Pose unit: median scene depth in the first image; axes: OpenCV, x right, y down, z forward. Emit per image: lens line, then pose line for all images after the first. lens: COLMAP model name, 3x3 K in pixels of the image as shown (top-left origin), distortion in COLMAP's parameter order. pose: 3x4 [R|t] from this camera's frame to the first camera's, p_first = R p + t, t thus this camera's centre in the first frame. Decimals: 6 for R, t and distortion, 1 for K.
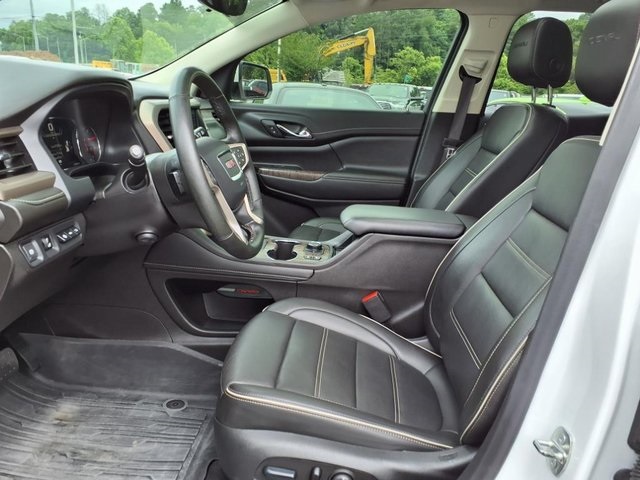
lens RADIAL K [[536.5, 0, 319.8], [0, 536.5, 242.4], [0, 0, 1]] dist [-0.072834, 0.178700]
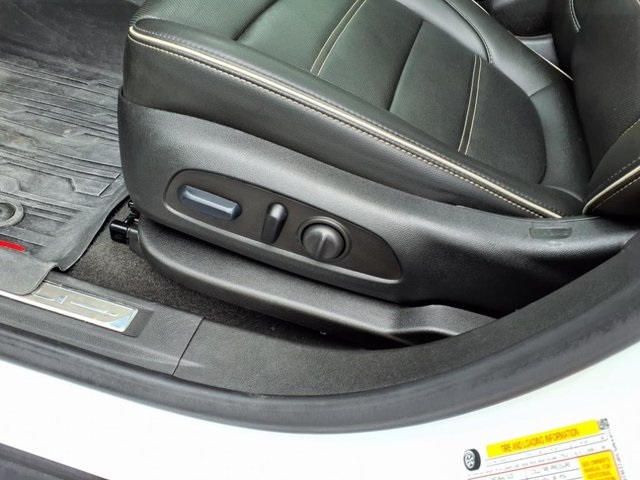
lens RADIAL K [[532.4, 0, 322.7], [0, 532.4, 240.2], [0, 0, 1]] dist [0.027608, -0.011579]
pose [[0.978156, 0.180994, -0.102237, 0.065795], [-0.119940, 0.893105, 0.433564, 0.163797], [0.169781, -0.411830, 0.895305, 0.386719]]
